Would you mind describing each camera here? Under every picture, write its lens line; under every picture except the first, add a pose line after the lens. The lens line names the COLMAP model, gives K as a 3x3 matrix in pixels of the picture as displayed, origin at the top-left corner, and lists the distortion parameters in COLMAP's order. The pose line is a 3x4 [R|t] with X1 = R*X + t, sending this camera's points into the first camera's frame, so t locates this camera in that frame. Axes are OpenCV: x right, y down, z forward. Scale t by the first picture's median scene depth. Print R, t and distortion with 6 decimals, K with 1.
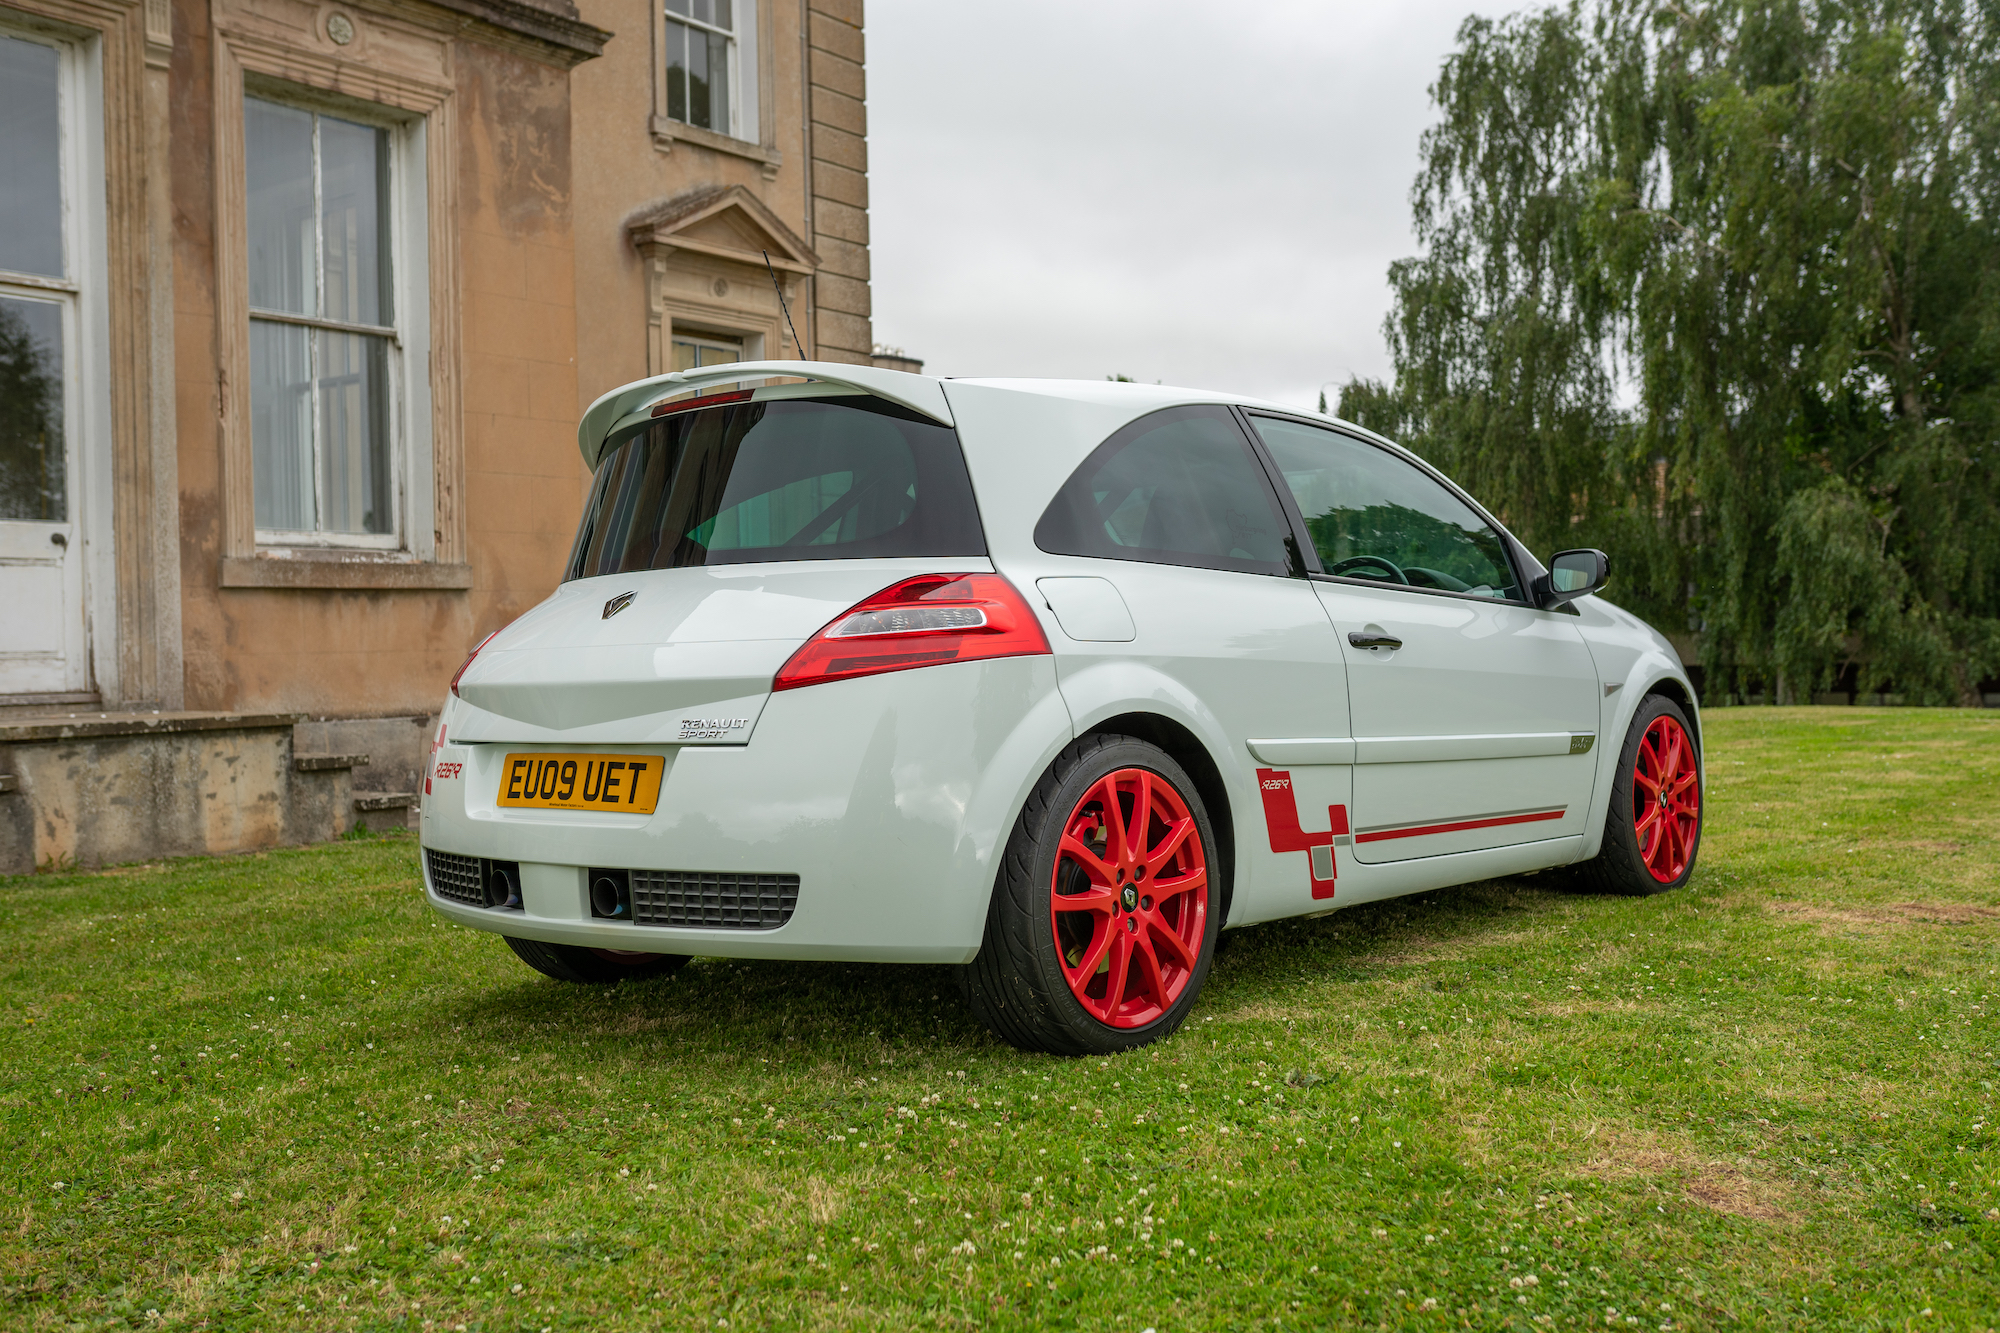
lens RADIAL K [[1906.0, 0, 1000.0], [0, 1906.0, 666.5], [0, 0, 1]] dist [-0.057407, 0.083750]
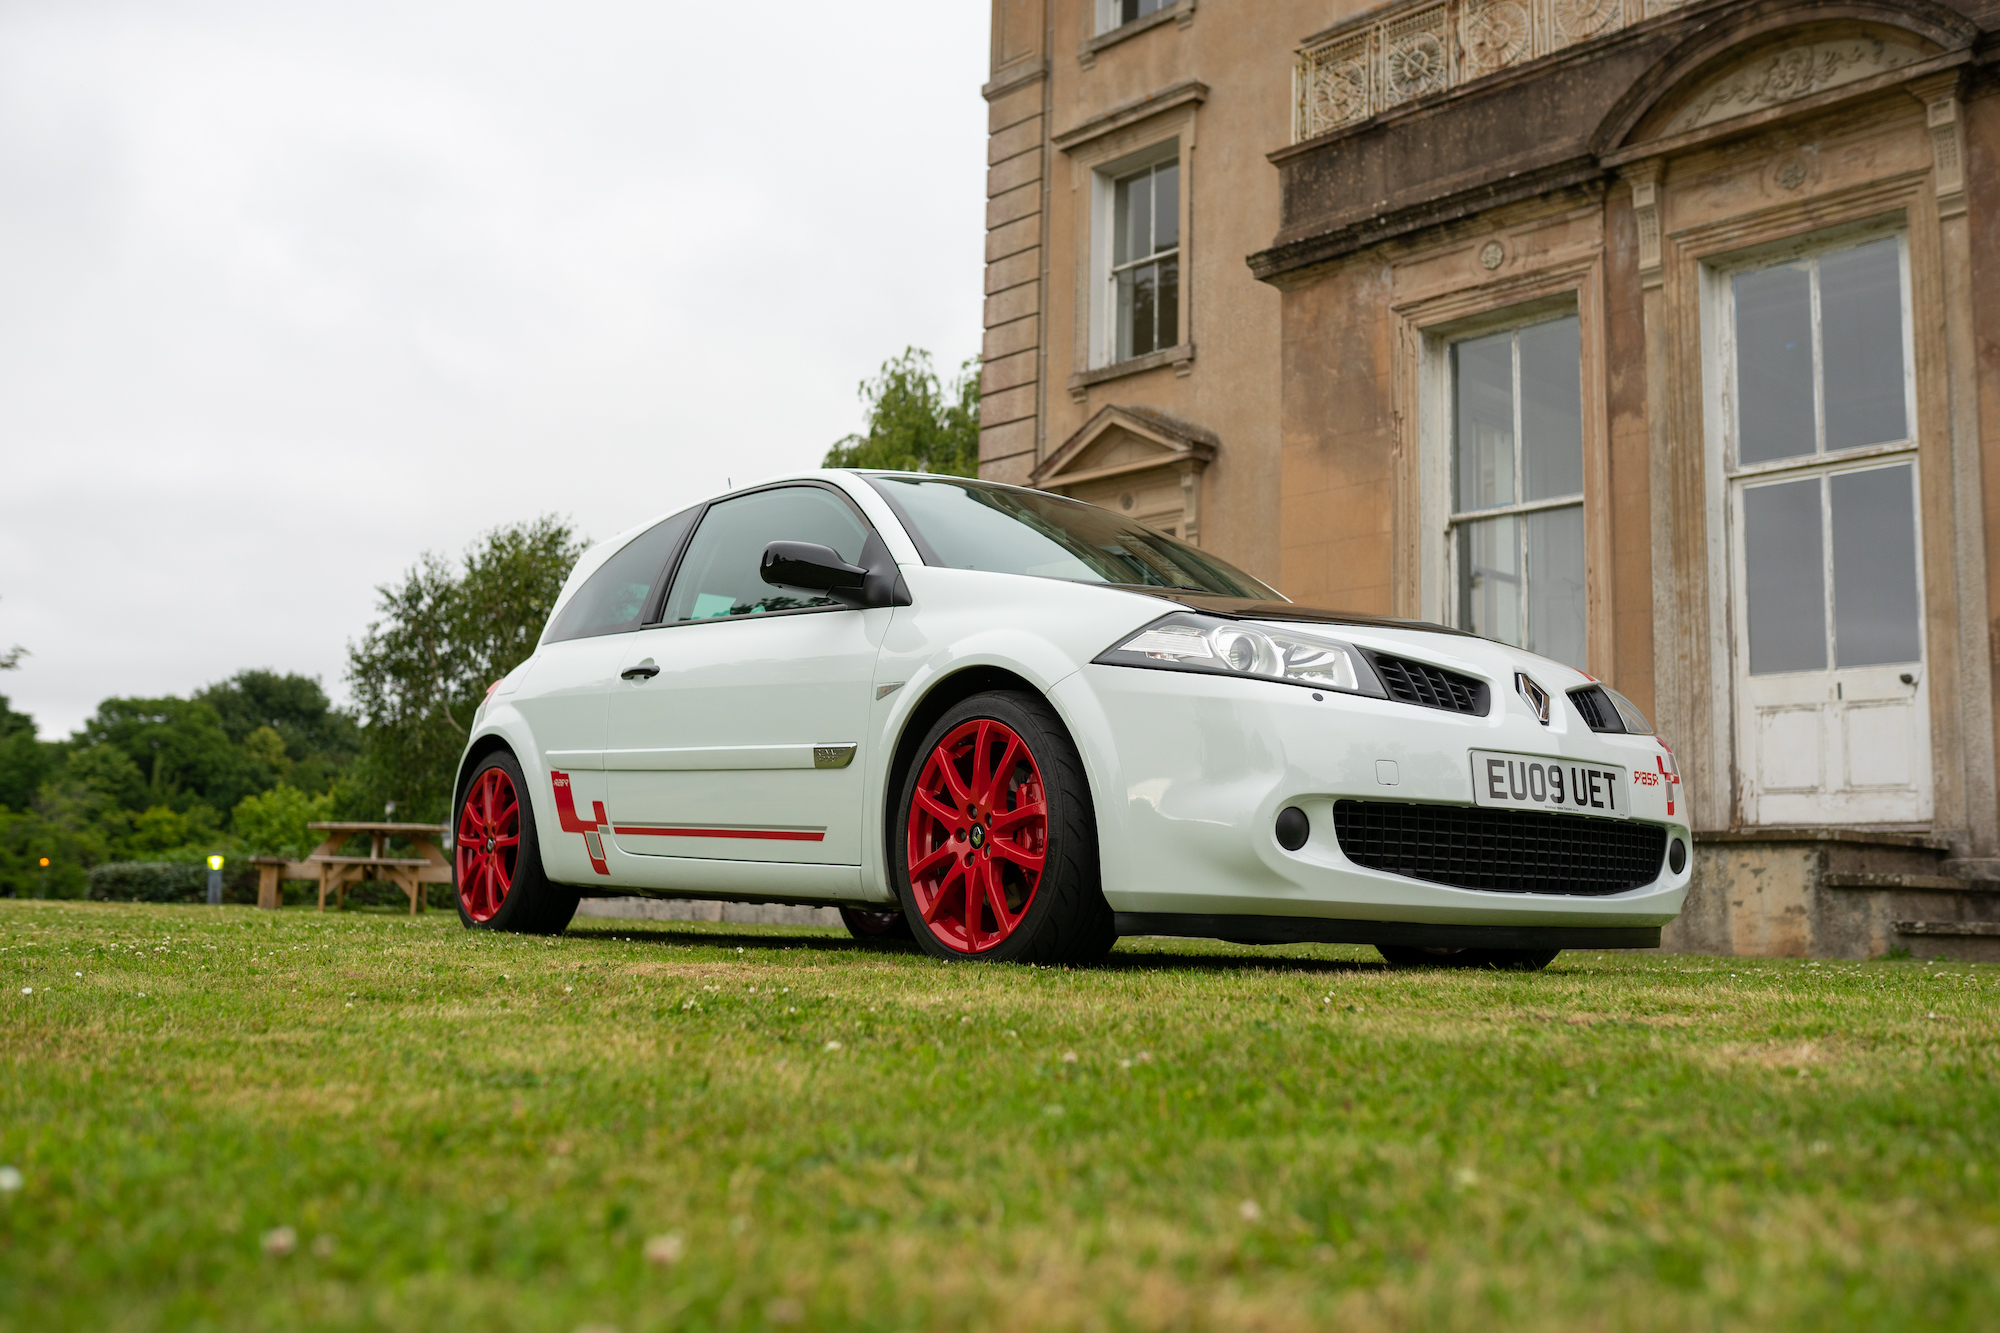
lens RADIAL K [[1906.0, 0, 1000.0], [0, 1906.0, 666.5], [0, 0, 1]] dist [-0.057407, 0.083750]
pose [[-0.196585, -0.105069, -0.974841, 0.625598], [-0.027855, 0.994439, -0.101564, 0.046996], [0.980091, 0.007188, -0.198418, 0.680027]]
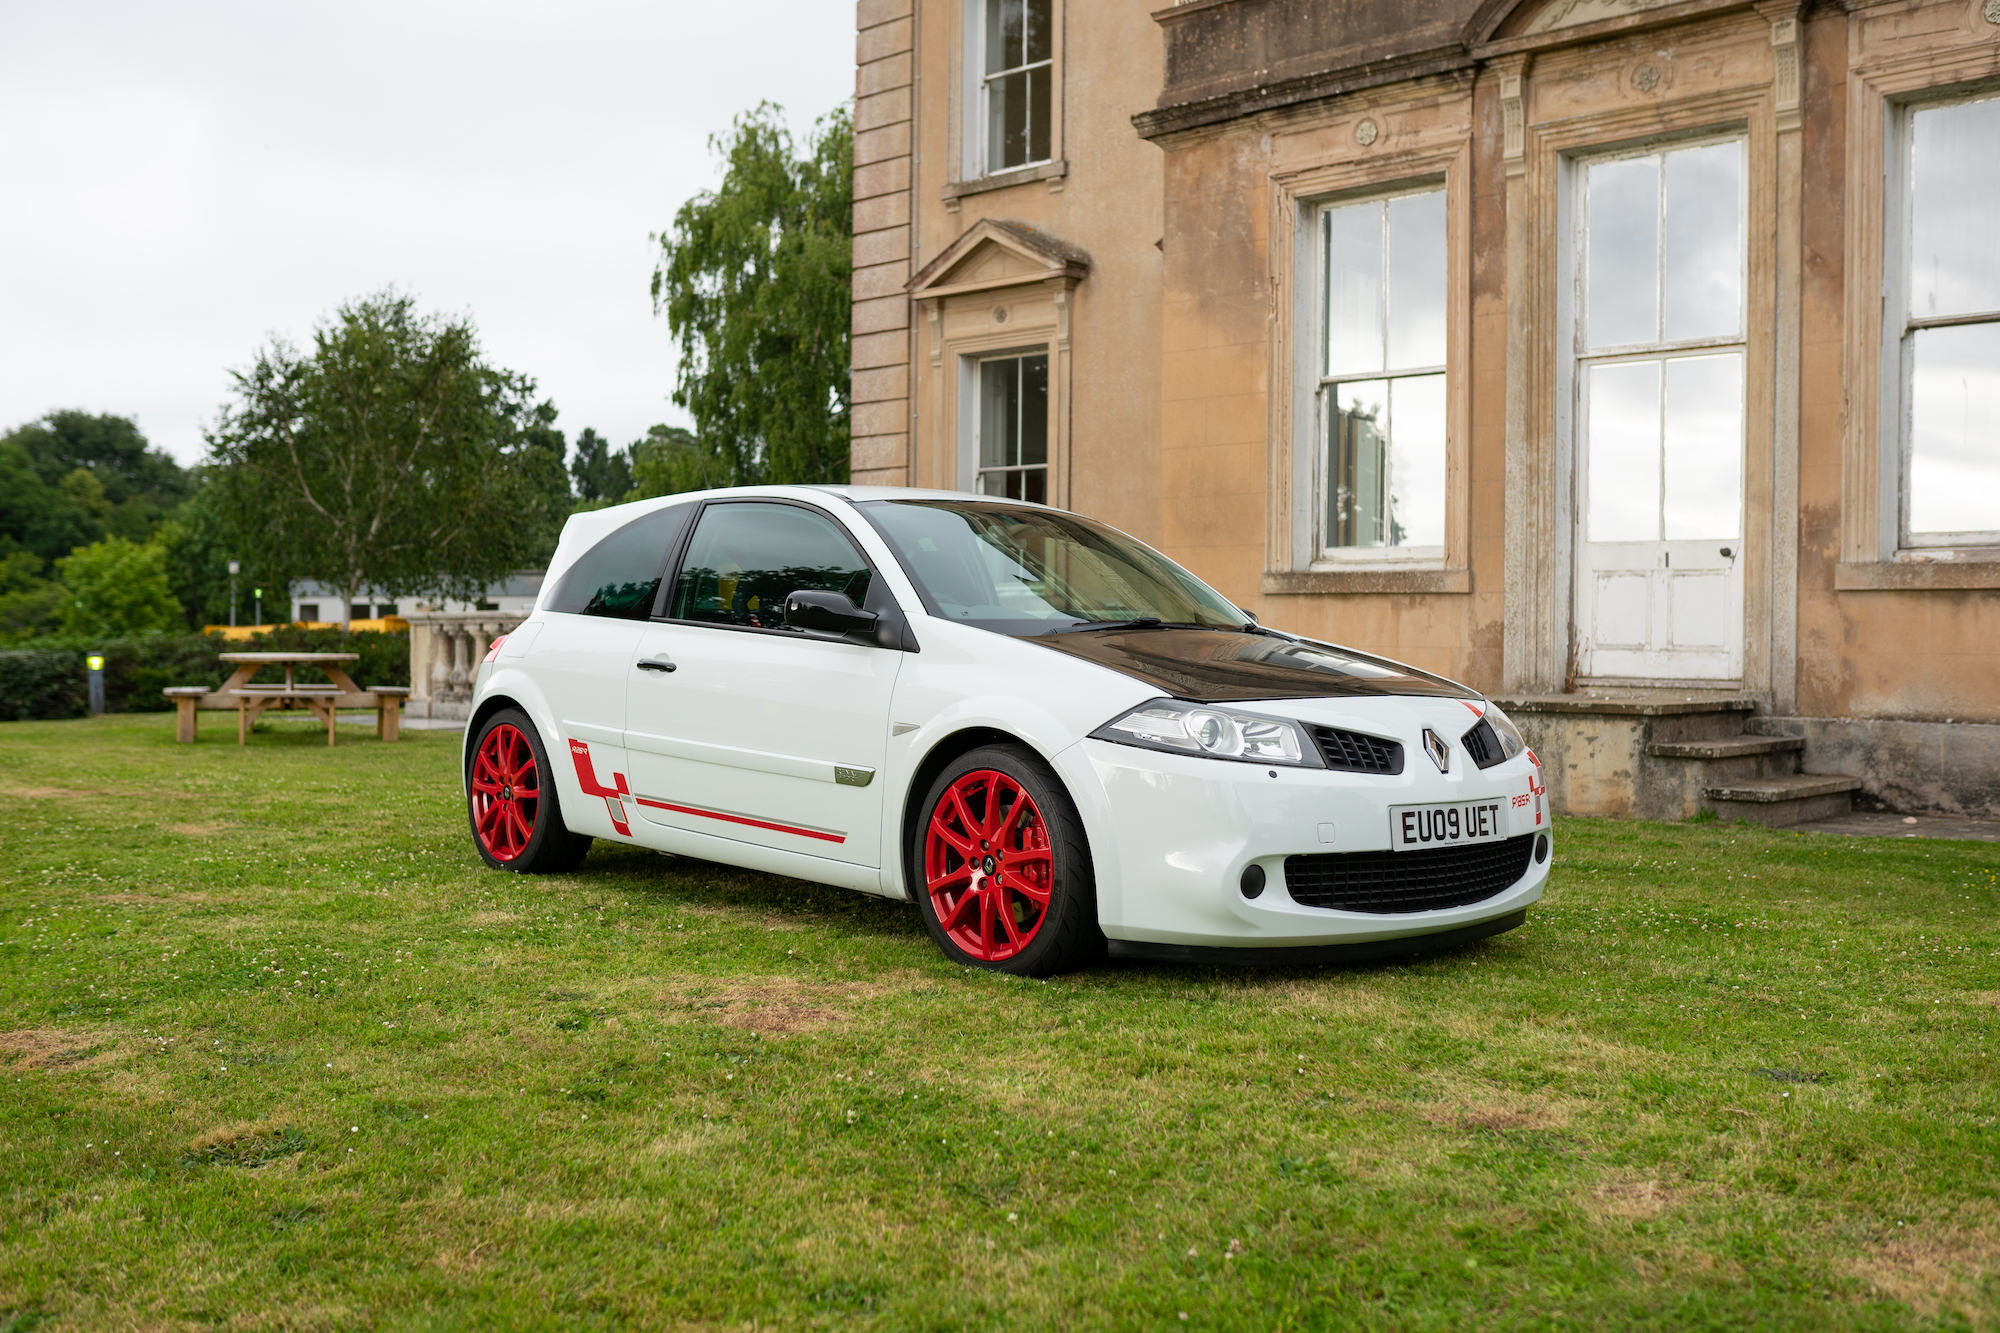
lens RADIAL K [[1906.0, 0, 1000.0], [0, 1906.0, 666.5], [0, 0, 1]] dist [-0.057407, 0.083750]
pose [[-0.113051, 0.038270, -0.992852, 0.723927], [-0.017284, 0.999031, 0.040477, -0.034278], [0.993439, 0.021736, -0.112280, 0.651247]]
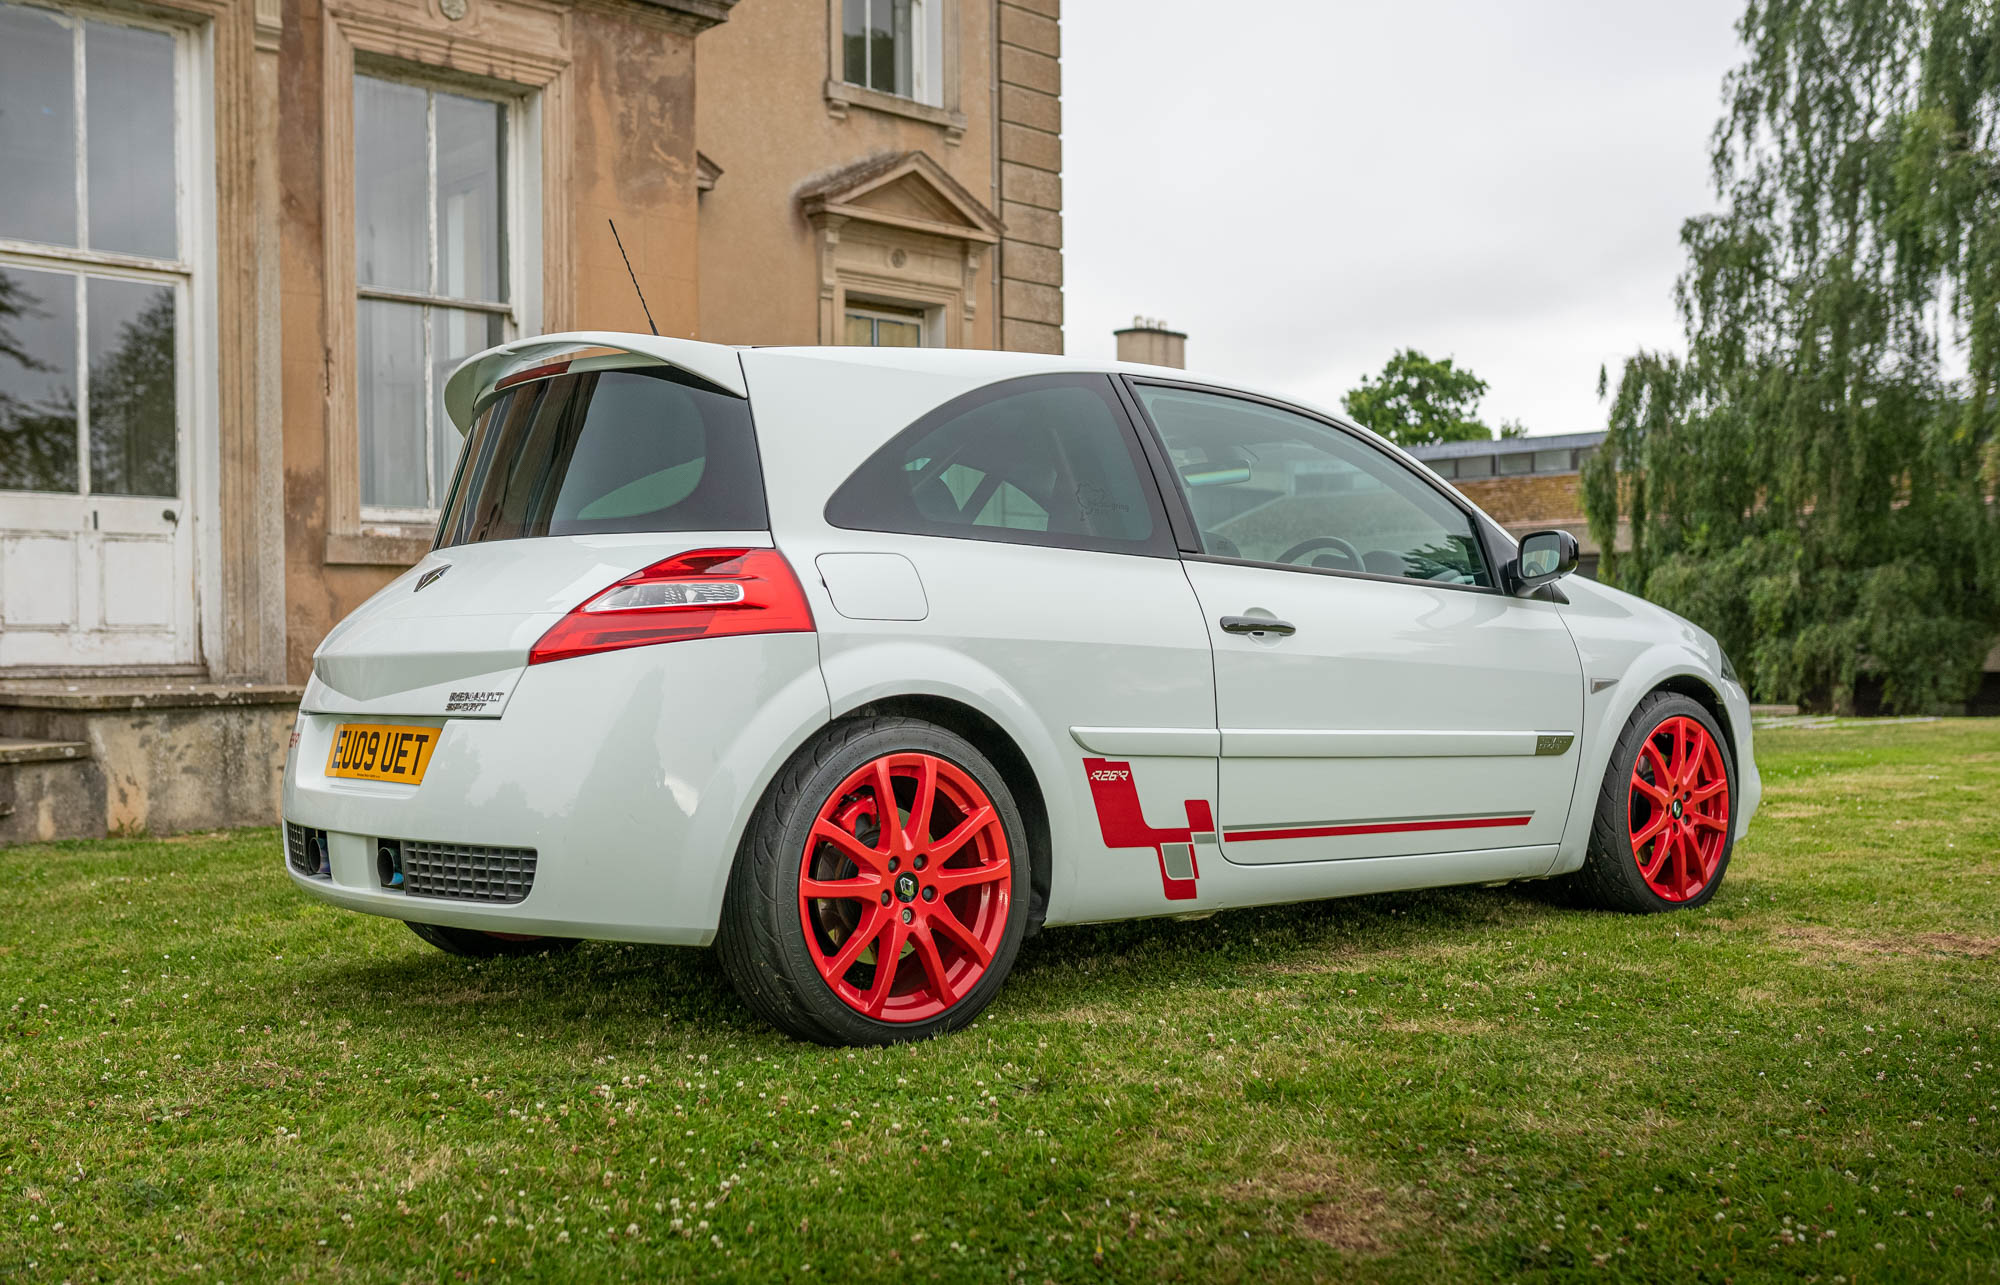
lens RADIAL K [[2011.3, 0, 942.5], [0, 2011.3, 699.0], [0, 0, 1]] dist [-0.059580, 0.089149]
pose [[0.984997, 0.020261, -0.171377, 0.098946], [-0.016792, 0.999624, 0.021670, 0.001598], [0.171751, -0.018467, 0.984967, 0.001660]]
